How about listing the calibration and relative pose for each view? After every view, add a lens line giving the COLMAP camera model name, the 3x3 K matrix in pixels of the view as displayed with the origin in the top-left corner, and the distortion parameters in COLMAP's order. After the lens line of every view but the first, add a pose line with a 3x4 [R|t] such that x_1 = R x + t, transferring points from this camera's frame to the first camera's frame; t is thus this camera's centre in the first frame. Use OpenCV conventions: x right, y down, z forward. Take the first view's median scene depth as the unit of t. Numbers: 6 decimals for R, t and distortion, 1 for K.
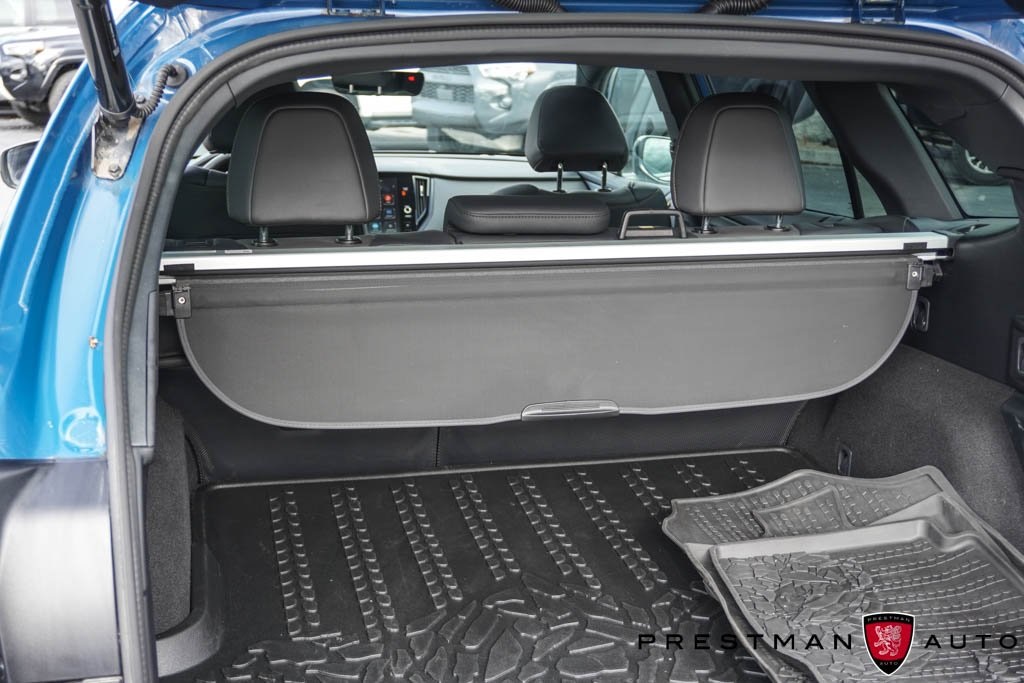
lens RADIAL K [[1320.3, 0, 512.8], [0, 1320.3, 338.2], [0, 0, 1]] dist [-0.016468, 0.000000]
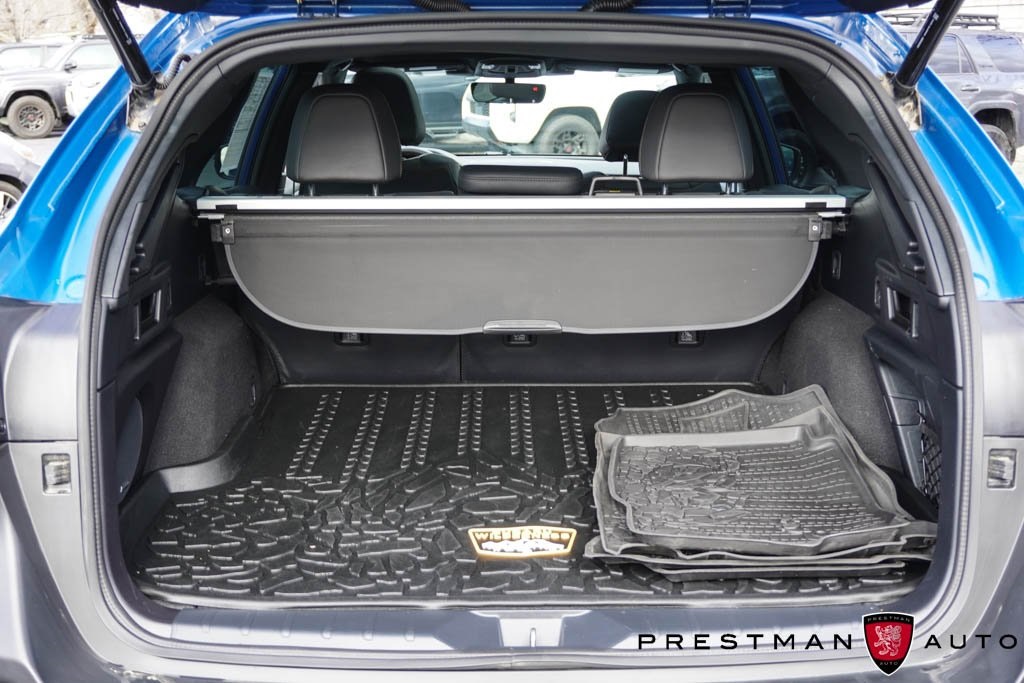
lens RADIAL K [[1220.7, 0, 511.3], [0, 1220.7, 344.4], [0, 0, 1]] dist [-0.016208, 0.000000]
pose [[0.975578, 0.036253, -0.216640, 0.301123], [-0.037658, 0.999288, -0.002358, 0.077185], [0.216400, 0.010459, 0.976249, -0.168445]]
